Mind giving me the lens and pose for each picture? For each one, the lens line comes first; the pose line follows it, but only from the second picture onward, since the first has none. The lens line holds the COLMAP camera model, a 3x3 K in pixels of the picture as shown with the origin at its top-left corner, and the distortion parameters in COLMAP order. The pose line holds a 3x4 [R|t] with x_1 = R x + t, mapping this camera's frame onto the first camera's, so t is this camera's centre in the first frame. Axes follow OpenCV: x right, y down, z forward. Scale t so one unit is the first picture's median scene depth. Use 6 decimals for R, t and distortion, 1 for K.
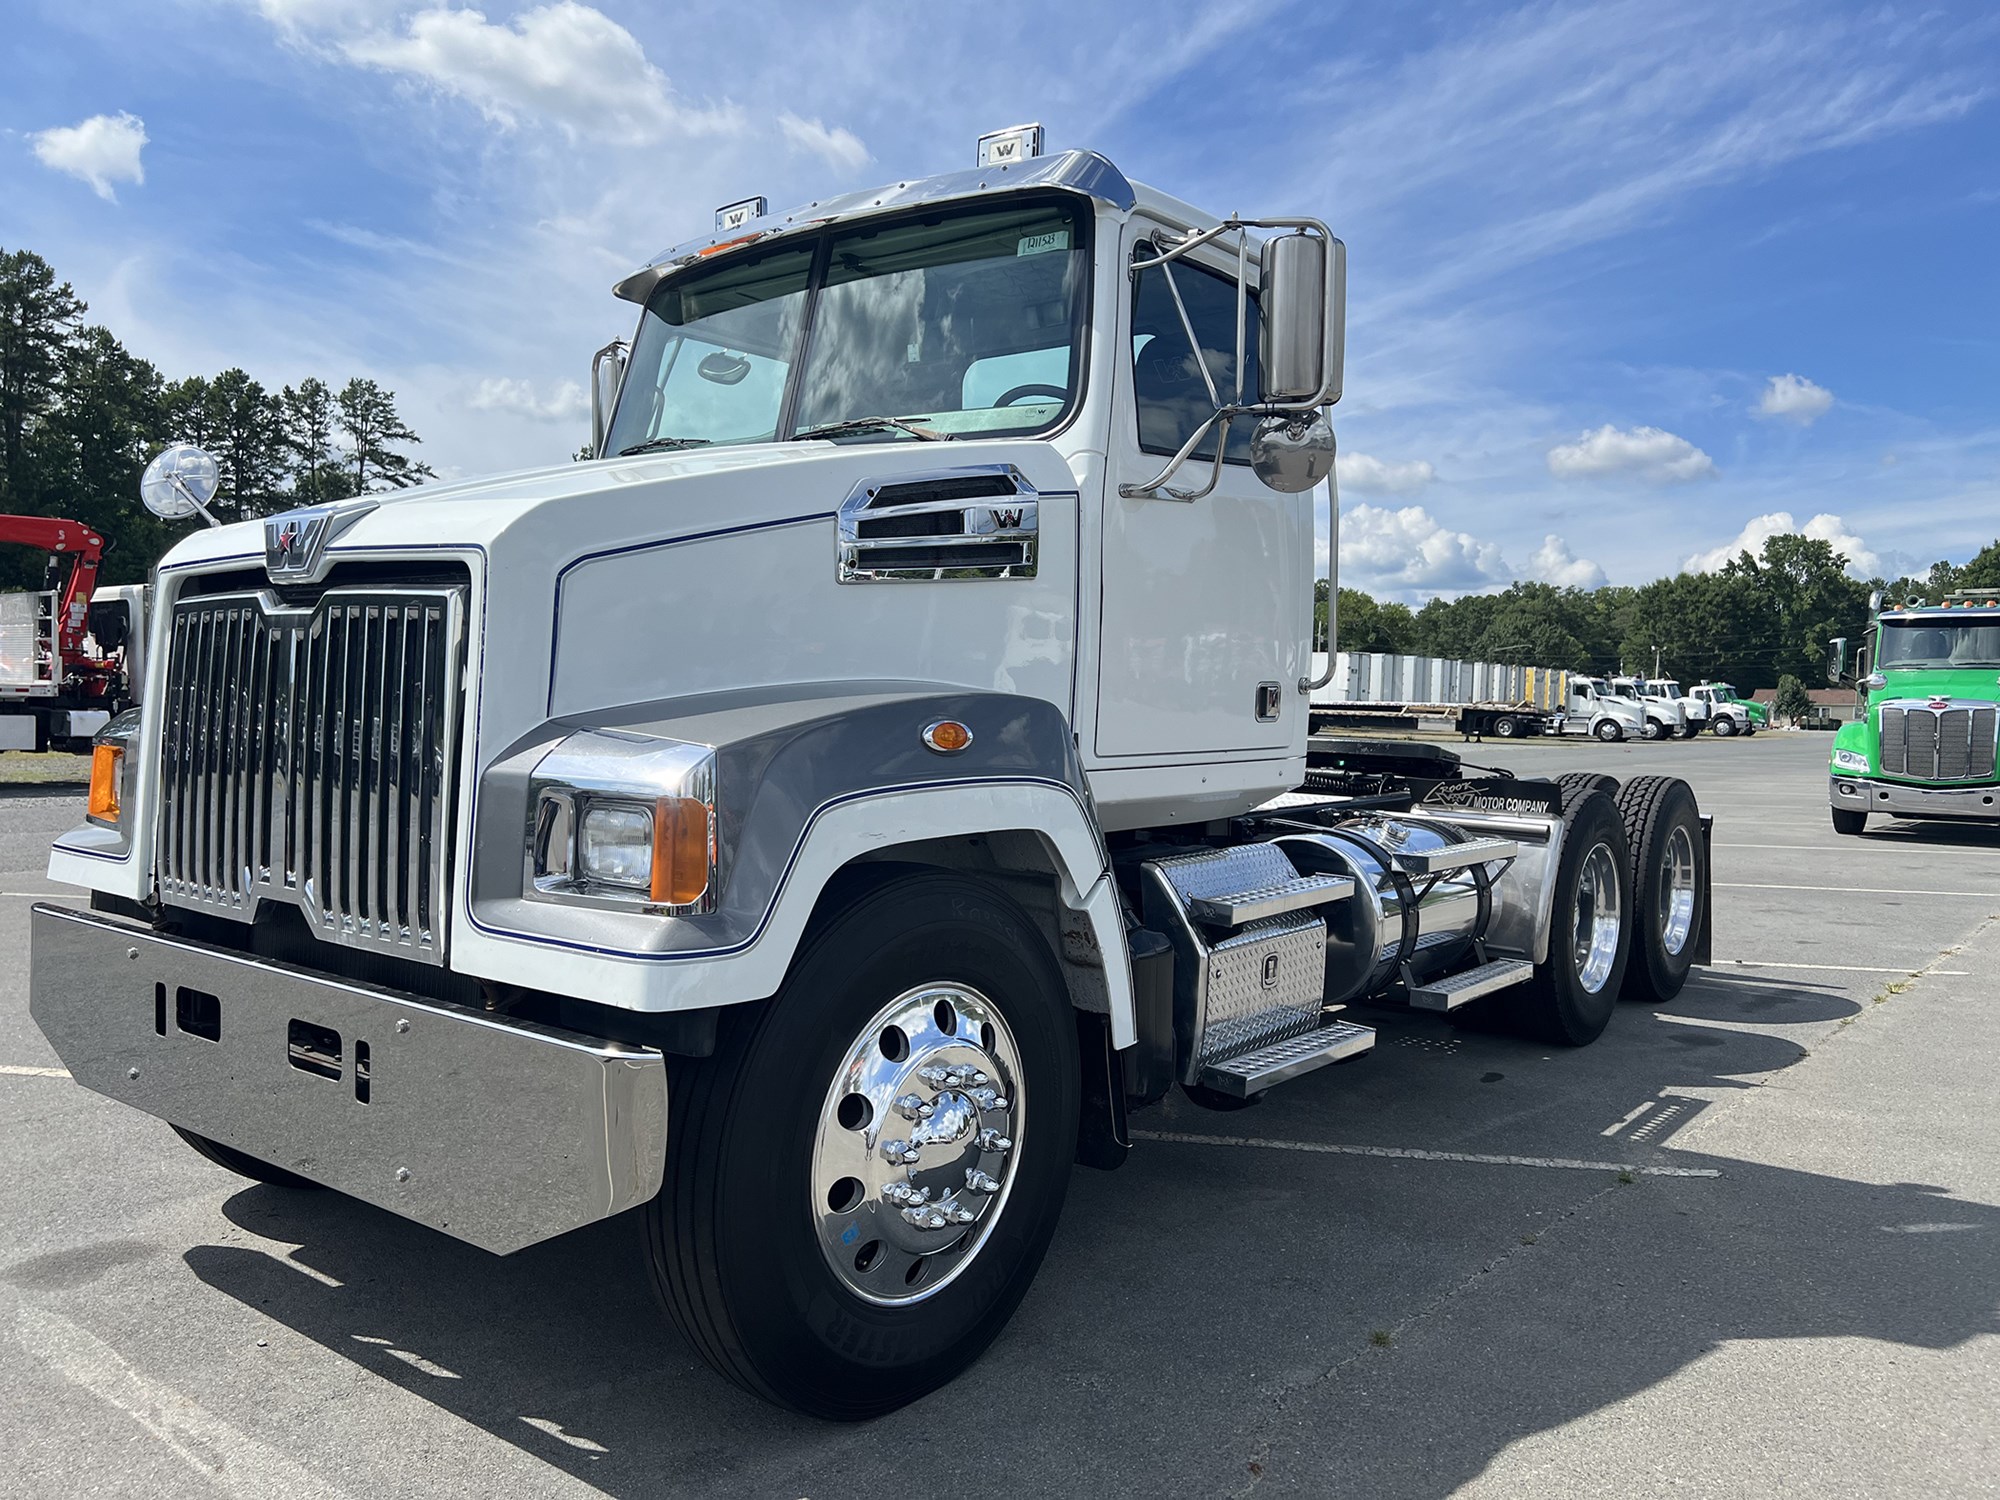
lens RADIAL K [[1559.2, 0, 1000.0], [0, 1559.2, 750.0], [0, 0, 1]] dist [0.004528, 0.001901]
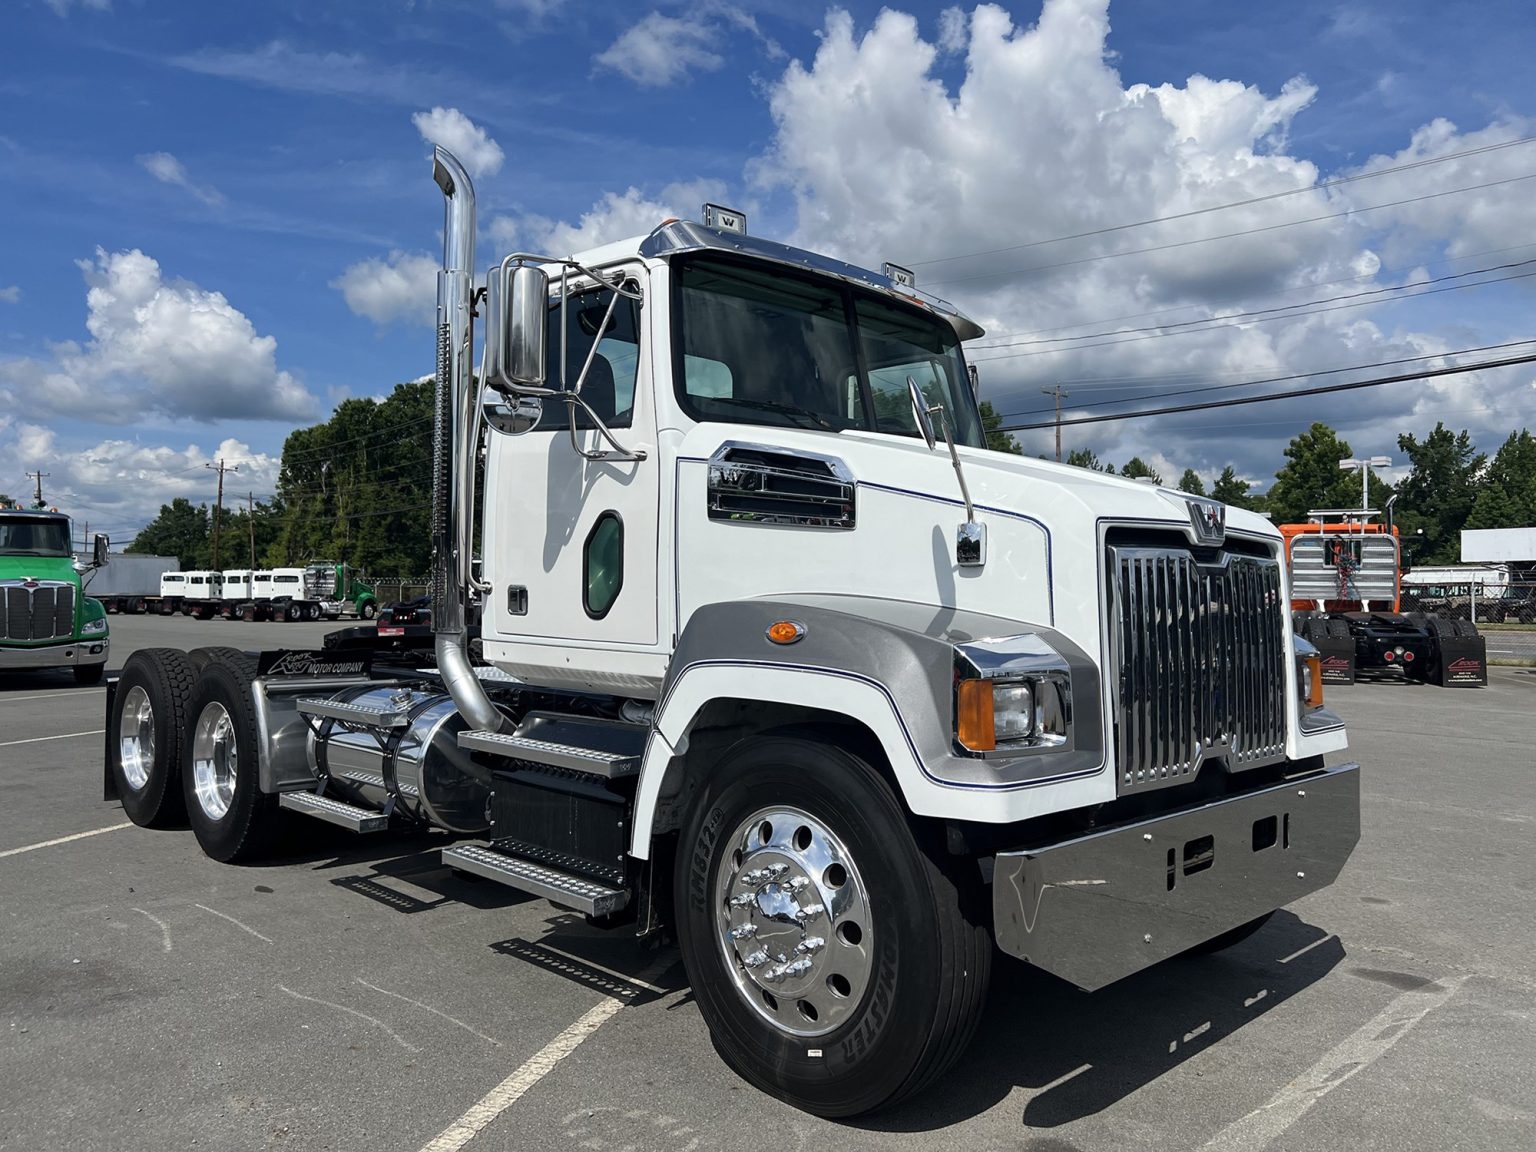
lens RADIAL K [[1197.5, 0, 768.0], [0, 1197.5, 576.0], [0, 0, 1]] dist [0.004528, 0.001901]
pose [[0.100577, 0.000166, 0.994929, -0.907873], [0.024839, 0.999688, -0.002678, -0.045833], [-0.994619, 0.024983, 0.100541, 0.721011]]
